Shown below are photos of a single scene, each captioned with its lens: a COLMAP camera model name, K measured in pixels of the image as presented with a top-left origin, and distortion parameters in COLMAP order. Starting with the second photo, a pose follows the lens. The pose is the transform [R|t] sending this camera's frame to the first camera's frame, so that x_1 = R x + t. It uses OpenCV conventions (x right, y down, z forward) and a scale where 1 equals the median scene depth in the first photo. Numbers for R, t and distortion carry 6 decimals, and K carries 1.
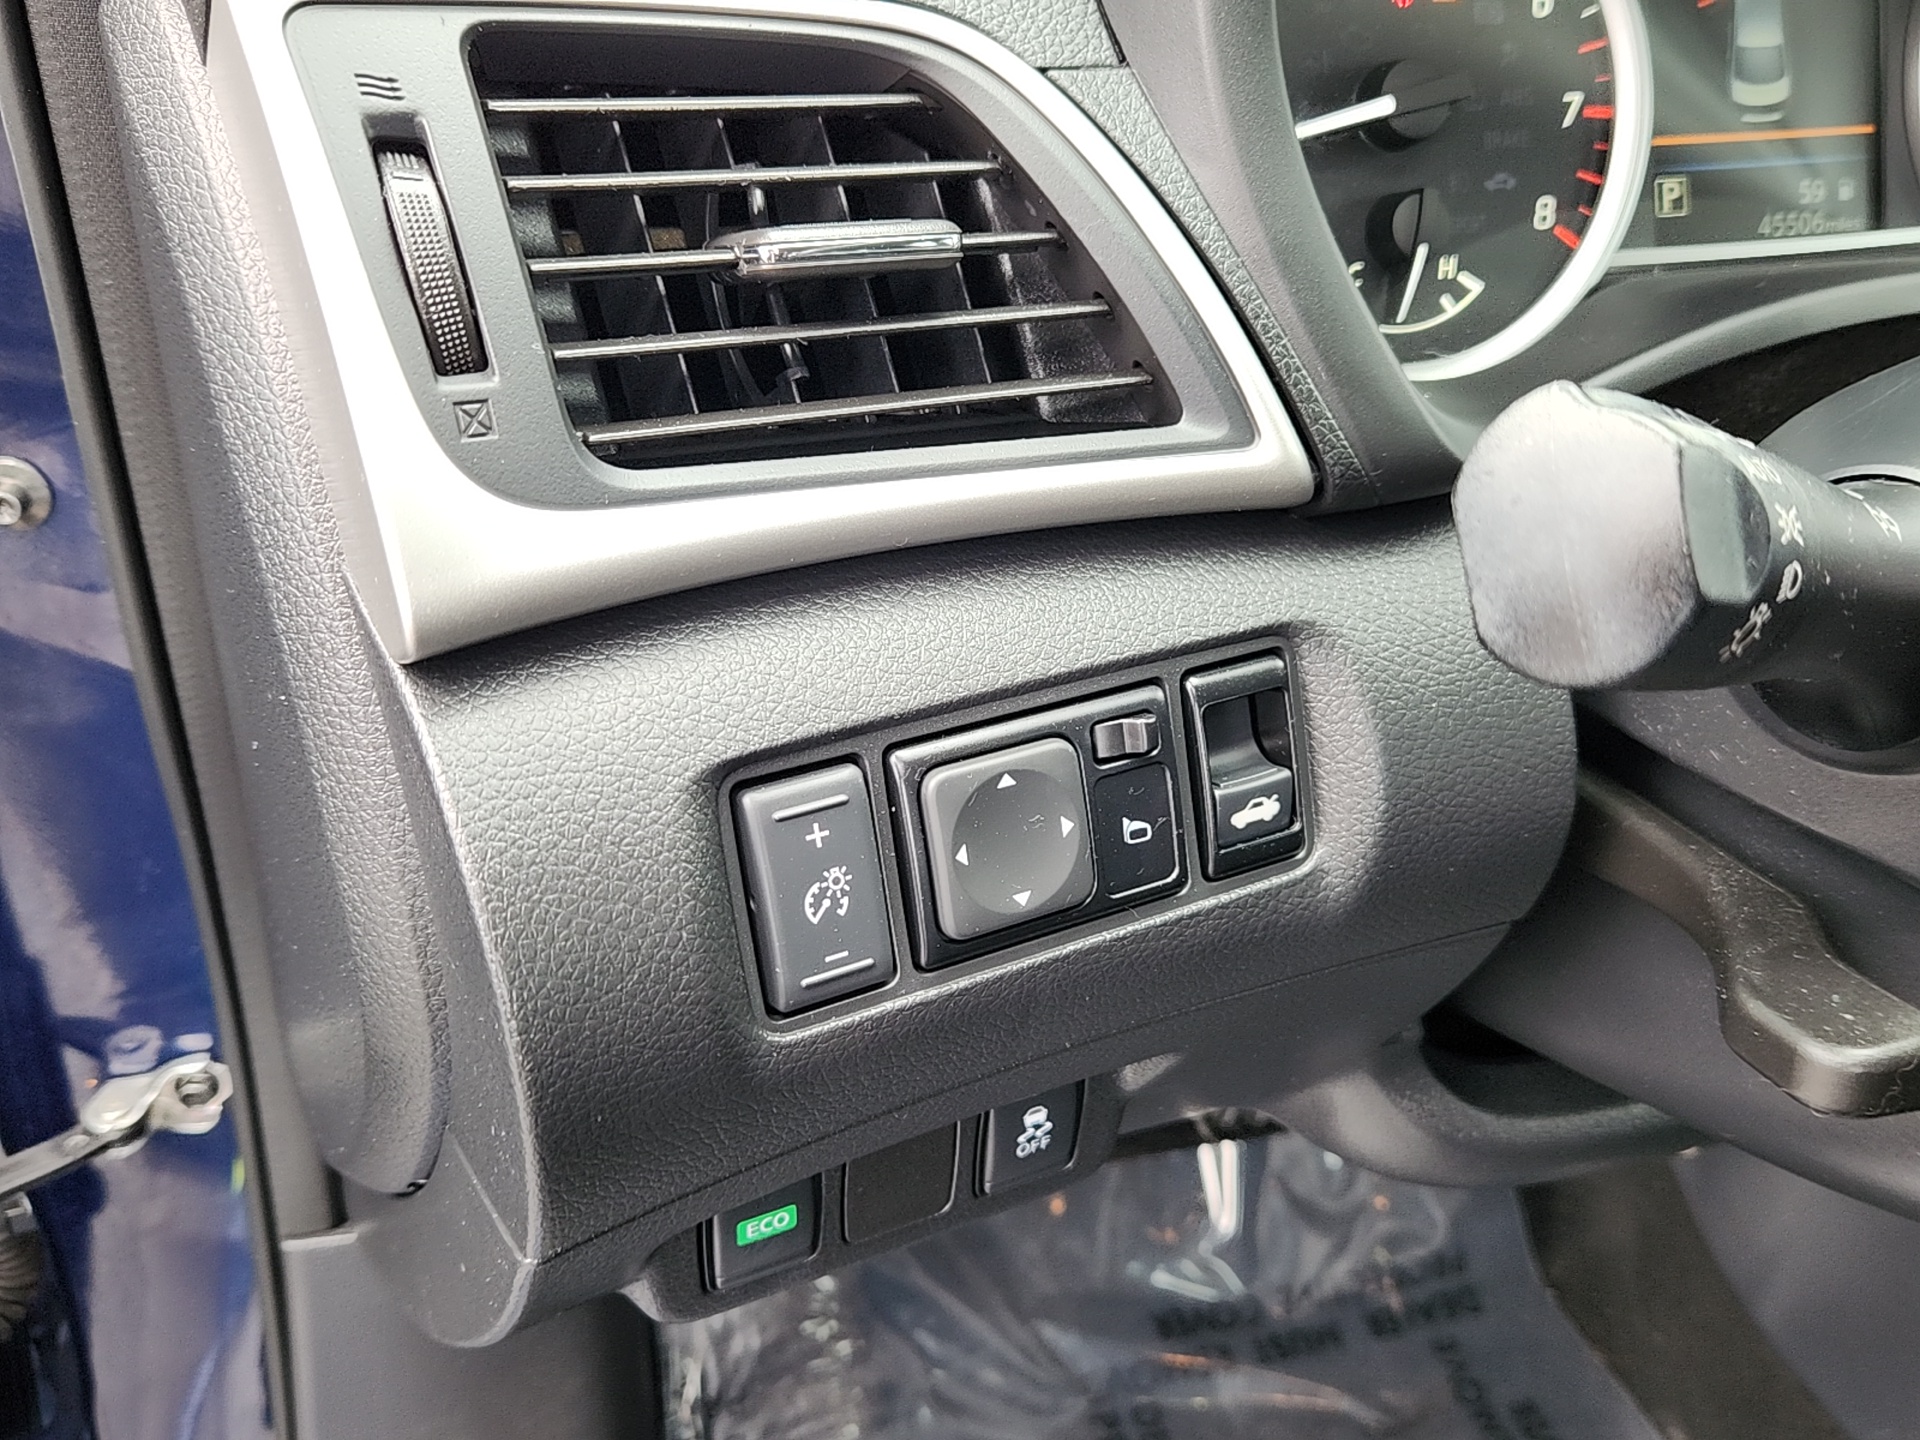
lens RADIAL K [[1762.2, 0, 960.0], [0, 1762.2, 720.0], [0, 0, 1]] dist [0.111519, -0.134240]
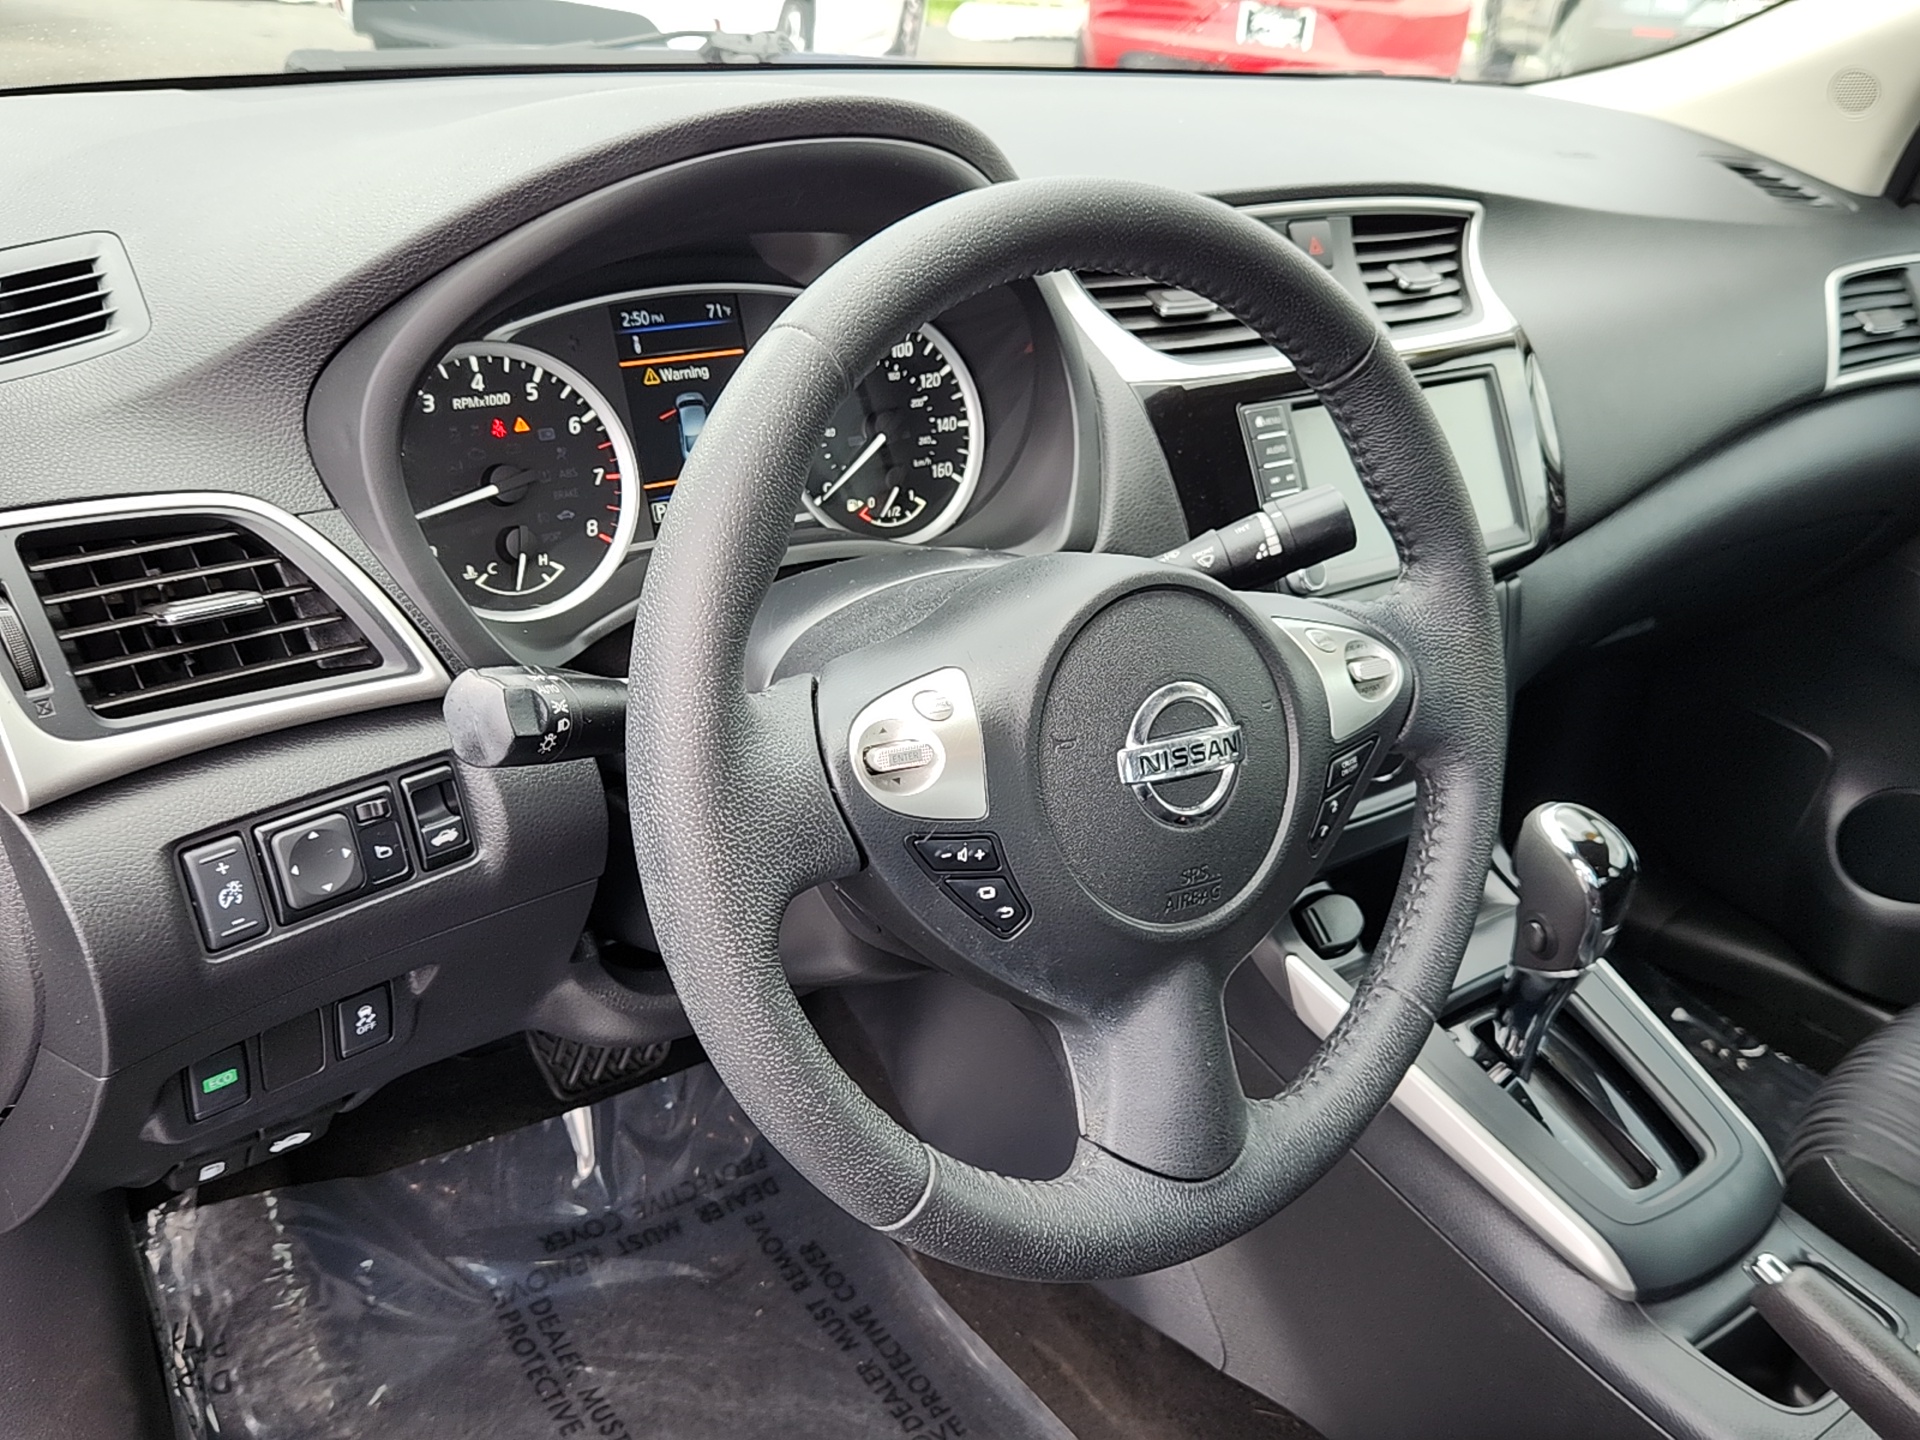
lens RADIAL K [[1762.2, 0, 960.0], [0, 1762.2, 720.0], [0, 0, 1]] dist [0.111519, -0.134240]
pose [[0.948267, -0.107488, 0.298724, 0.131025], [0.123066, 0.991823, -0.033779, 0.061231], [-0.292651, 0.068794, 0.953741, -1.284149]]
